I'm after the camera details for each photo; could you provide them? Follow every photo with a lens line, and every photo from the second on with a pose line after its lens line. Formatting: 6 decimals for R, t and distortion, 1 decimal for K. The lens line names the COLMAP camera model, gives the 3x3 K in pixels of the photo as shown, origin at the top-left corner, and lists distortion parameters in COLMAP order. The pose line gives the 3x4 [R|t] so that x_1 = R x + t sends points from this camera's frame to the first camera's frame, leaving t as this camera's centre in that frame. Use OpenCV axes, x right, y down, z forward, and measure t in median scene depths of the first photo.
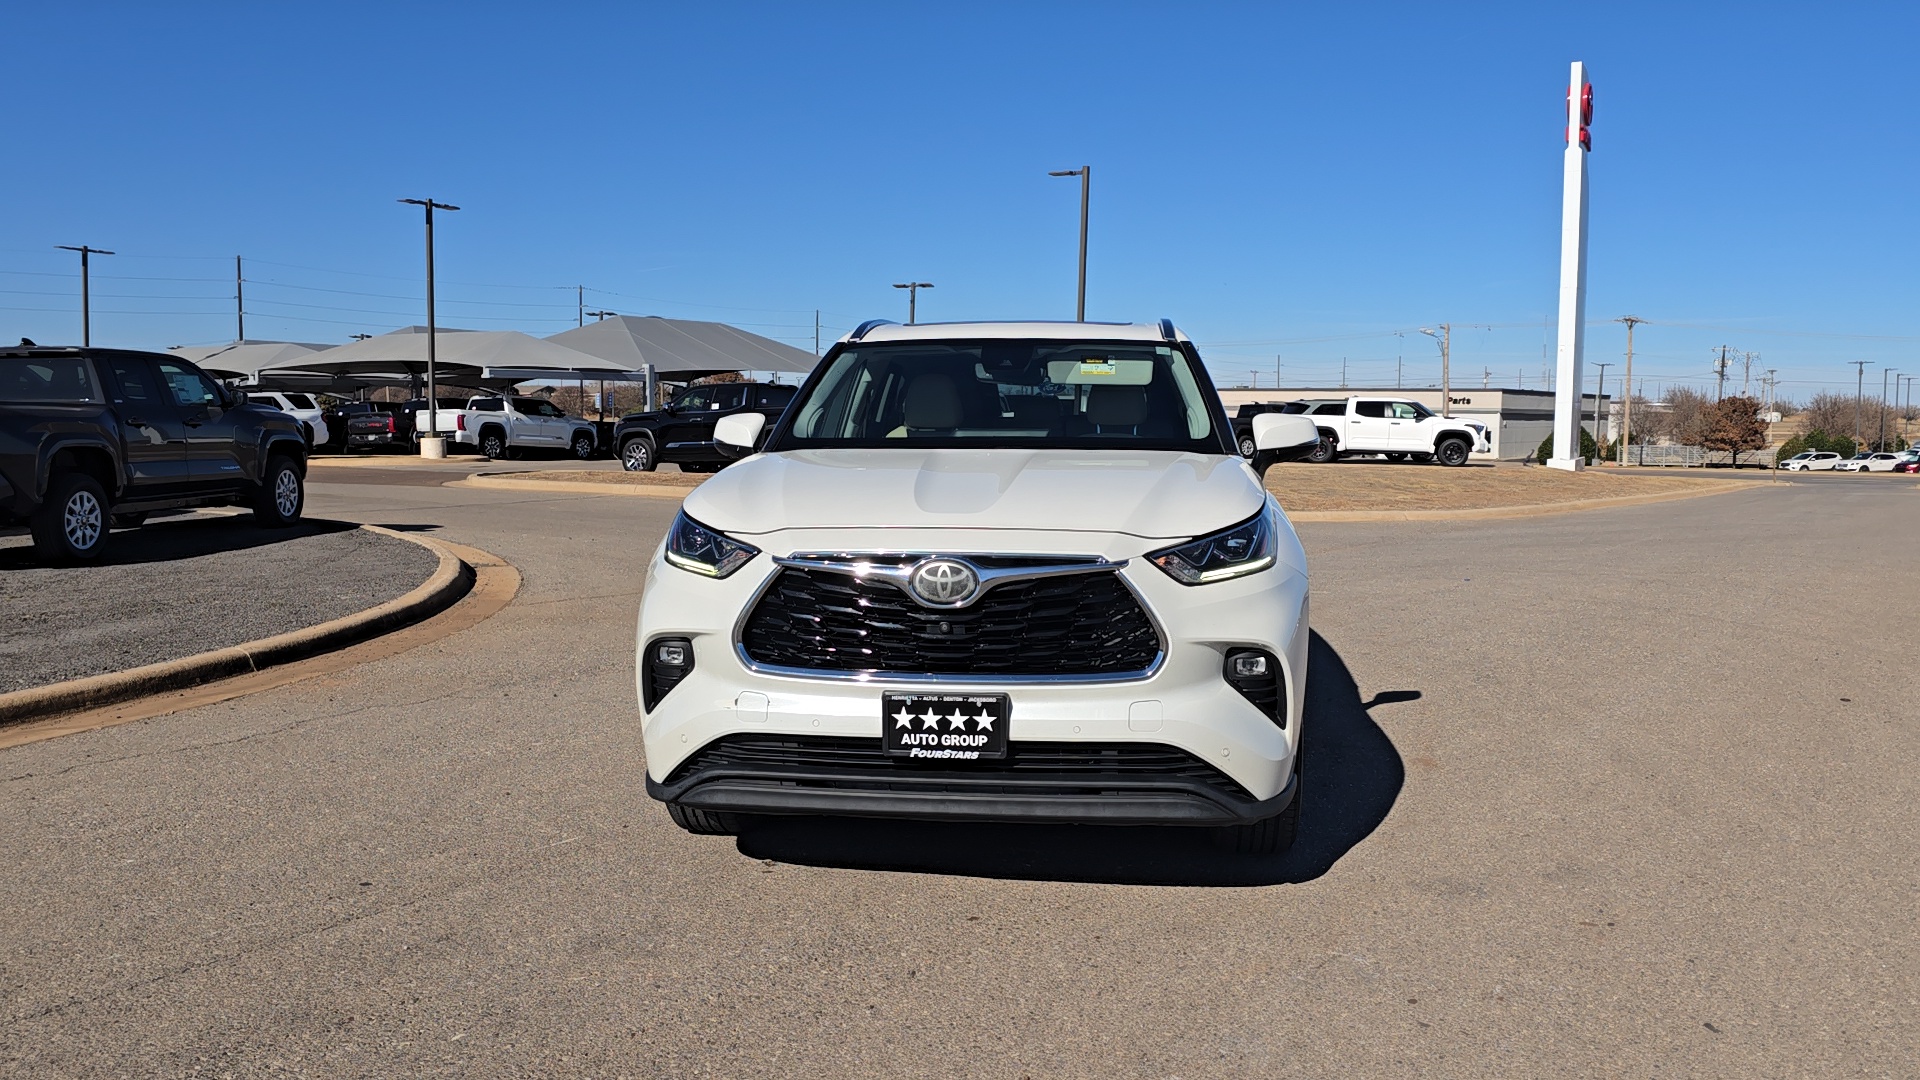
lens RADIAL K [[1623.1, 0, 965.2], [0, 1623.1, 543.7], [0, 0, 1]] dist [-0.013122, 0.017711]
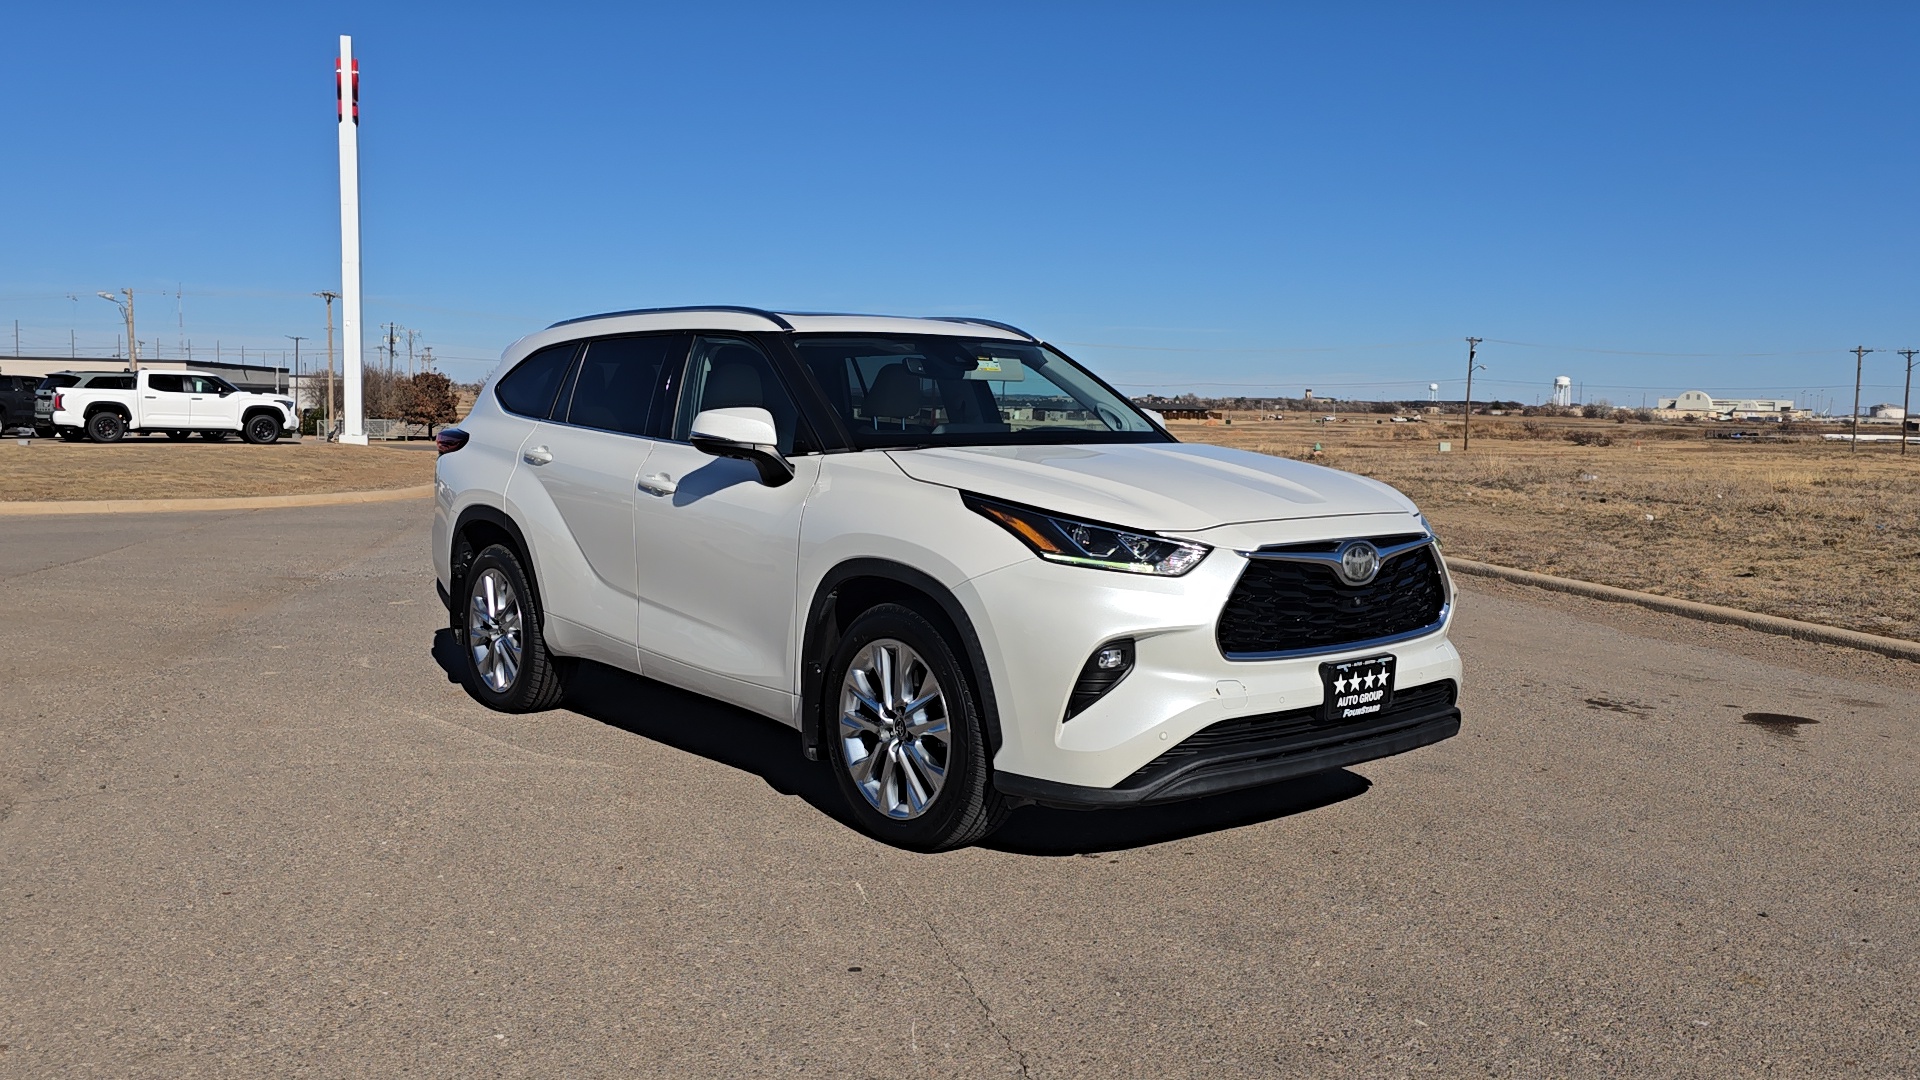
lens RADIAL K [[1623.1, 0, 965.8], [0, 1623.1, 534.6], [0, 0, 1]] dist [-0.013122, 0.017711]
pose [[0.682074, -0.057691, 0.729004, -0.138026], [0.049442, 0.998240, 0.032738, -0.006230], [-0.729610, 0.013714, 0.683726, 0.055209]]
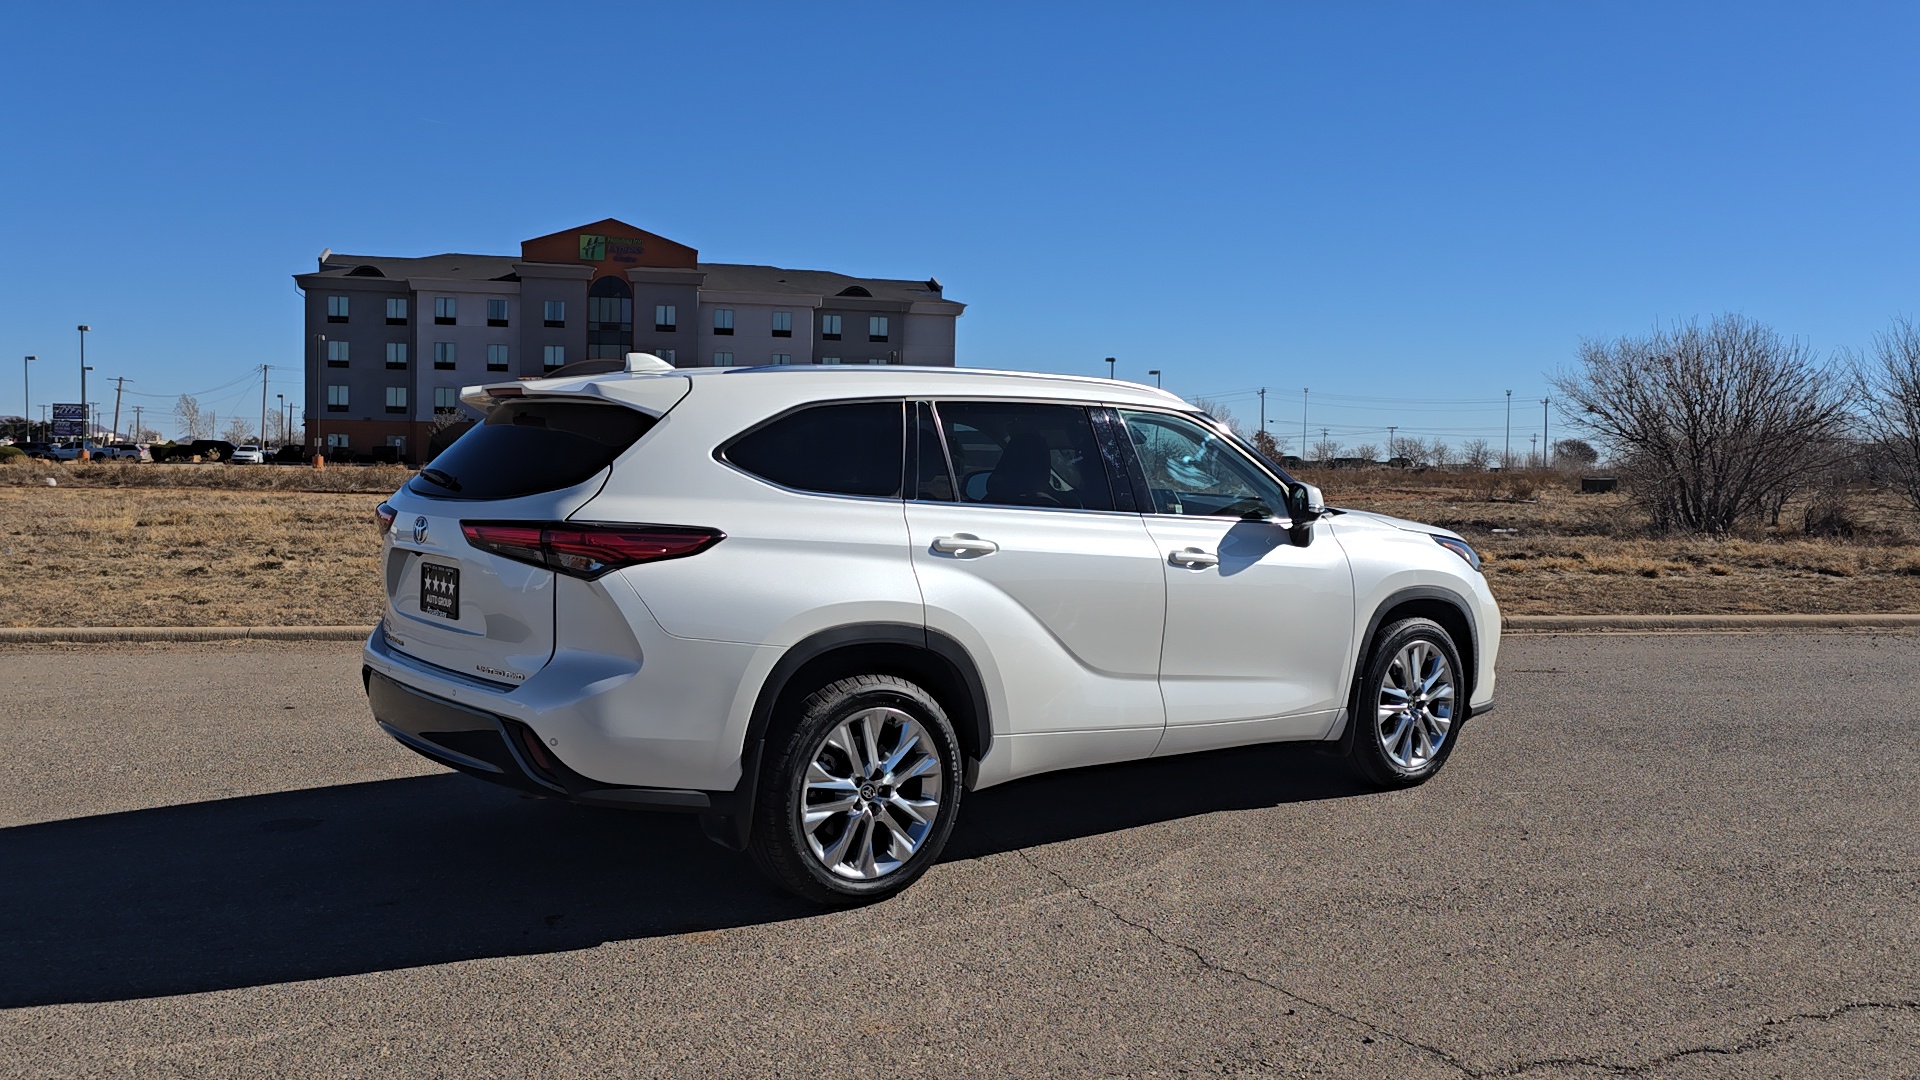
lens RADIAL K [[1623.1, 0, 964.3], [0, 1623.1, 537.4], [0, 0, 1]] dist [-0.013122, 0.017711]
pose [[-0.726000, -0.058042, 0.685241, -0.136921], [0.028701, 0.993006, 0.114519, -0.033126], [-0.687096, 0.102808, -0.719257, 0.370388]]
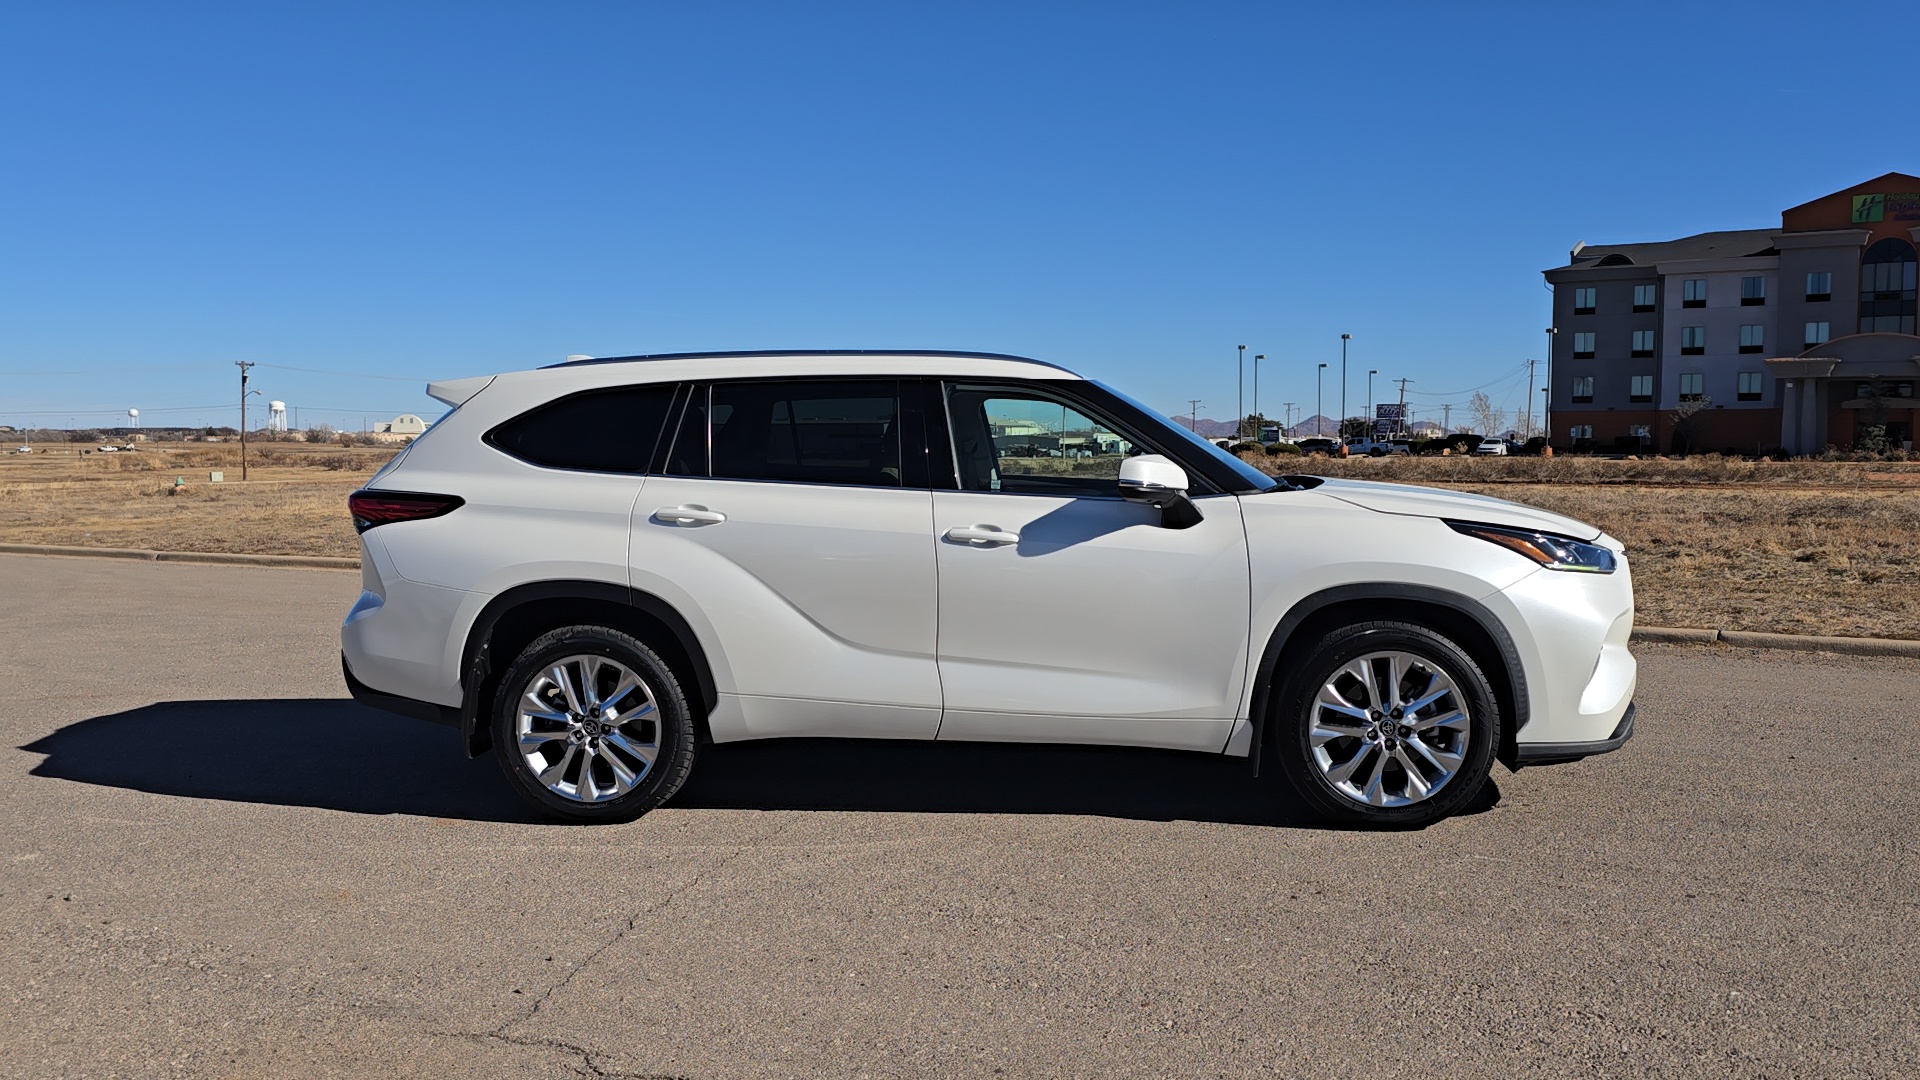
lens RADIAL K [[1623.1, 0, 974.6], [0, 1623.1, 541.9], [0, 0, 1]] dist [-0.013122, 0.017711]
pose [[-0.016447, -0.074200, 0.997108, -0.208033], [0.082128, 0.993773, 0.075307, -0.020884], [-0.996486, 0.083129, -0.010251, 0.214403]]
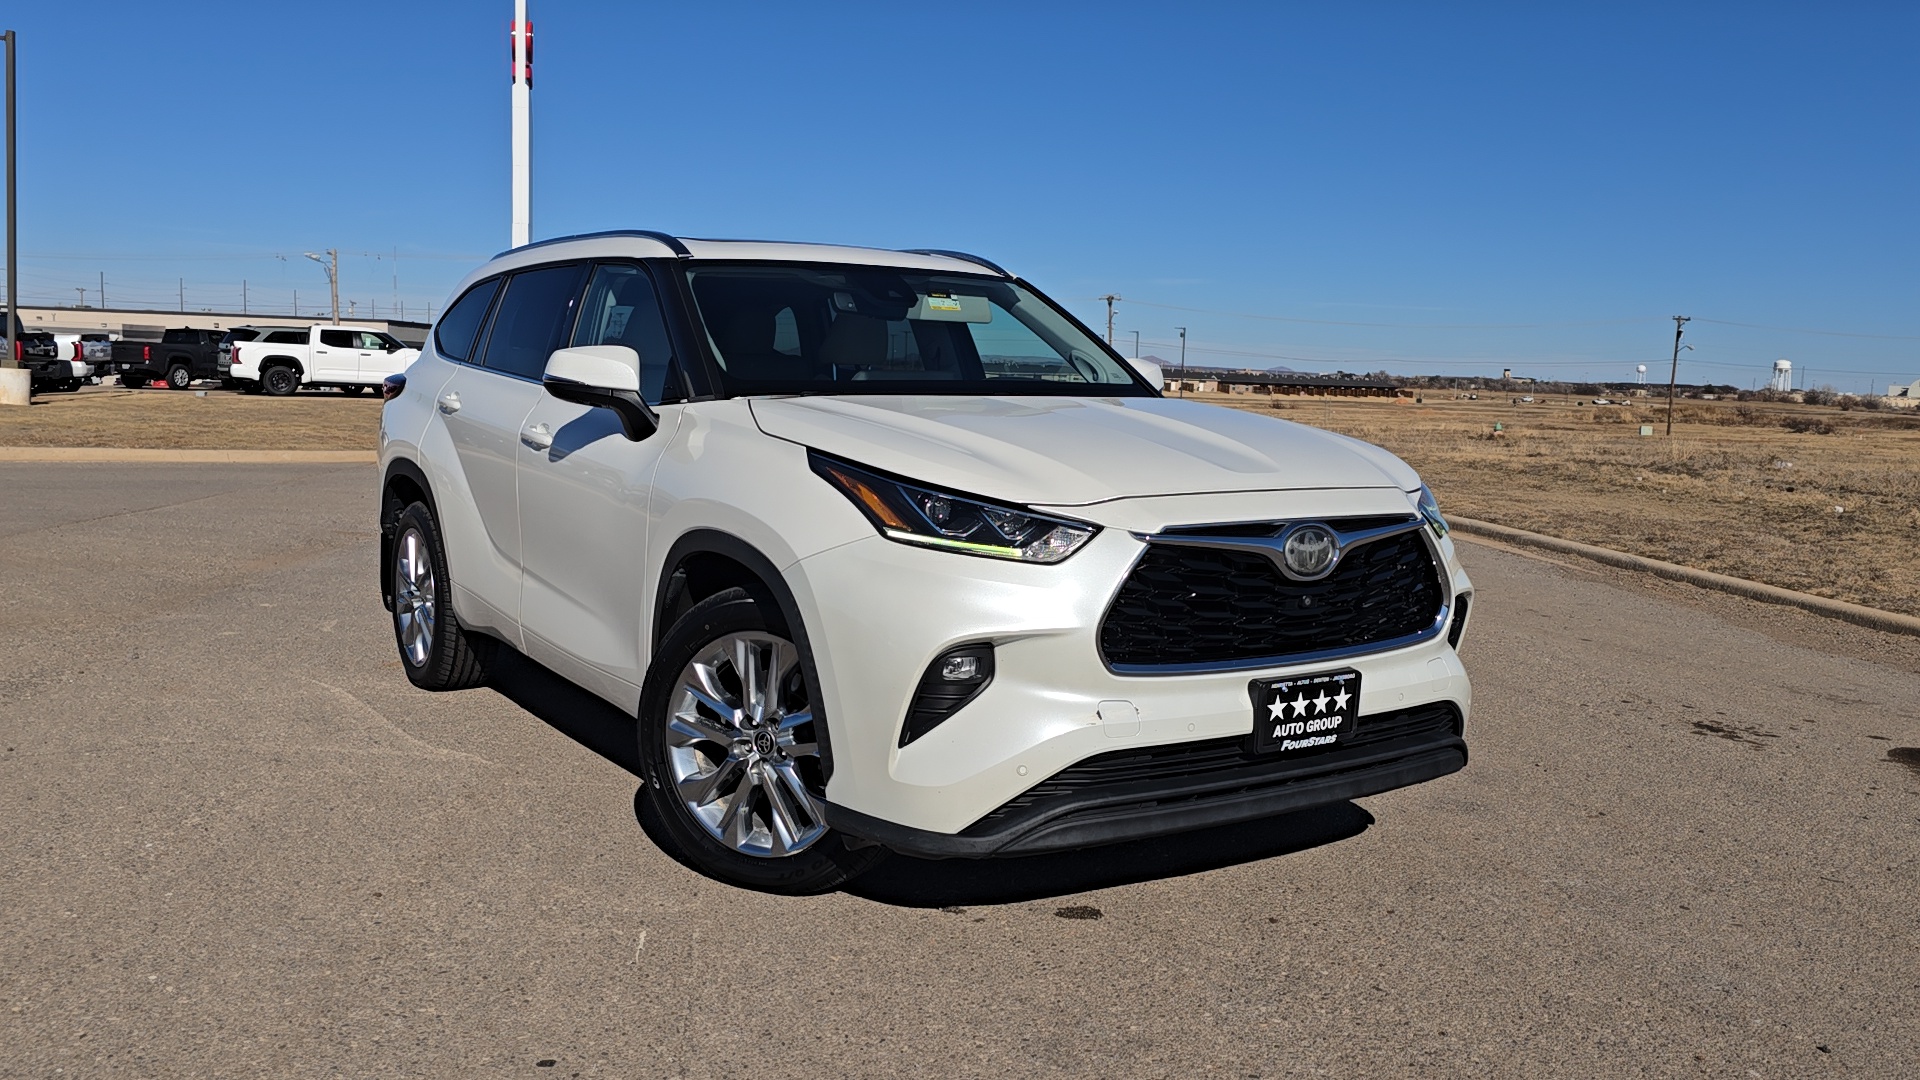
lens RADIAL K [[1623.1, 0, 969.3], [0, 1623.1, 542.6], [0, 0, 1]] dist [-0.013122, 0.017711]
pose [[0.759546, -0.052419, 0.648338, -0.097128], [0.025662, 0.998386, 0.050656, -0.004087], [-0.649947, -0.021838, 0.759666, 0.058994]]
